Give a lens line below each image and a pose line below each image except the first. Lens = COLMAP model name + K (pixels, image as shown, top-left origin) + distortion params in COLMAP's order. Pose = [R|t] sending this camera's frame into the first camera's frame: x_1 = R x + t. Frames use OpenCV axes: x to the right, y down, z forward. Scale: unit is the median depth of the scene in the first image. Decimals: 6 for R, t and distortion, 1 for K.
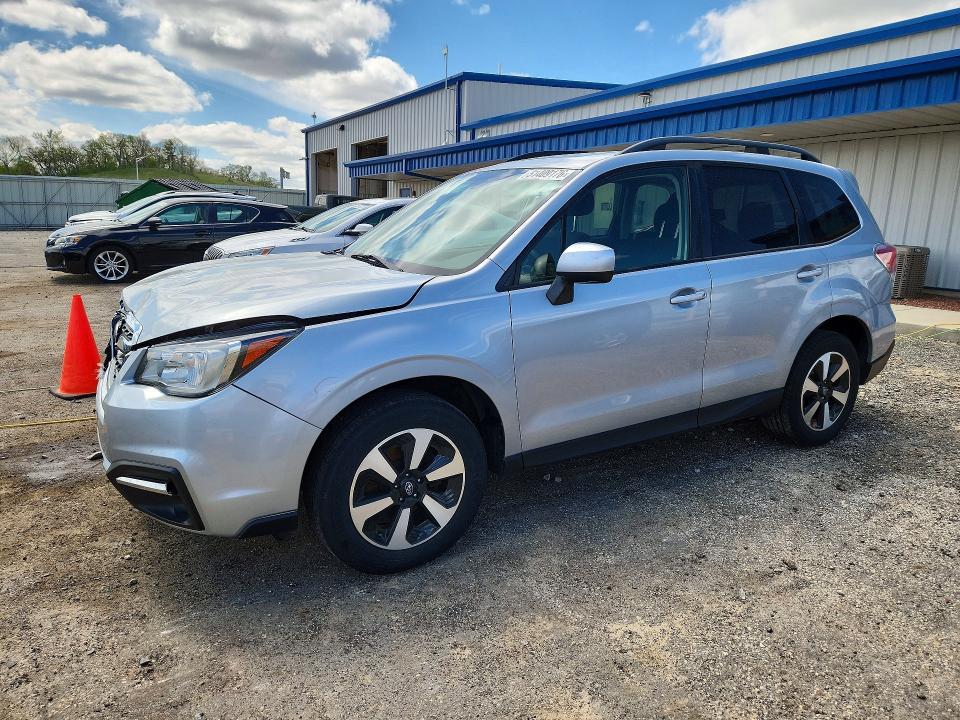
lens RADIAL K [[642.6, 0, 480.0], [0, 642.6, 360.0], [0, 0, 1]] dist [0.003059, 0.001623]
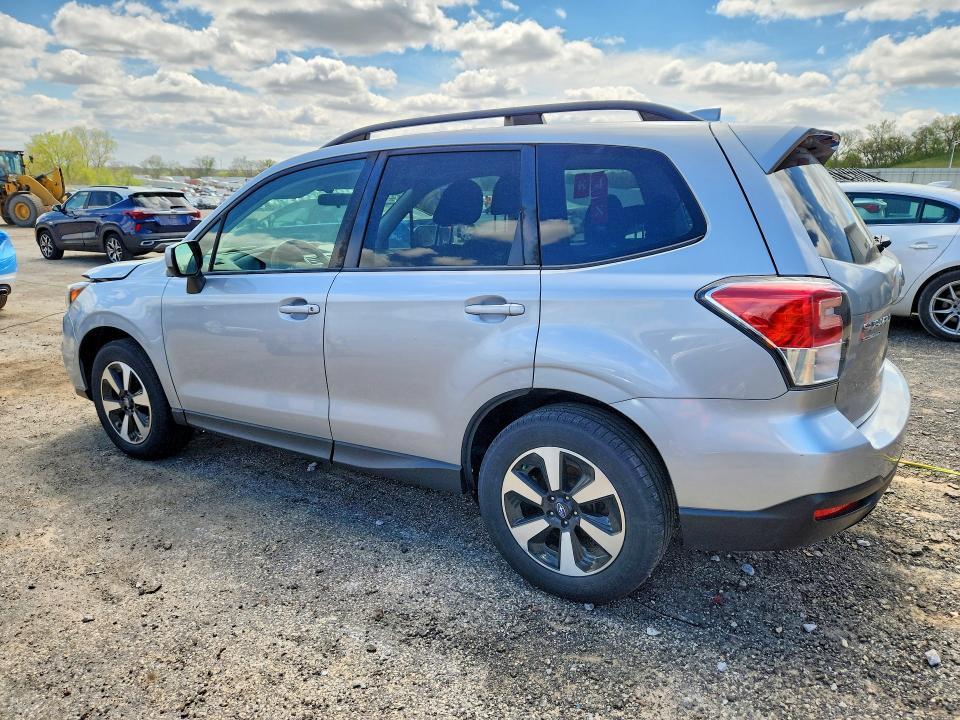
lens RADIAL K [[645.0, 0, 486.0], [0, 645.0, 355.3], [0, 0, 1]] dist [0.064964, -0.055331]
pose [[0.460503, 0.188736, -0.867361, 0.134836], [-0.185550, 0.976015, 0.113866, -0.020156], [0.868048, 0.108503, 0.484478, 0.084210]]
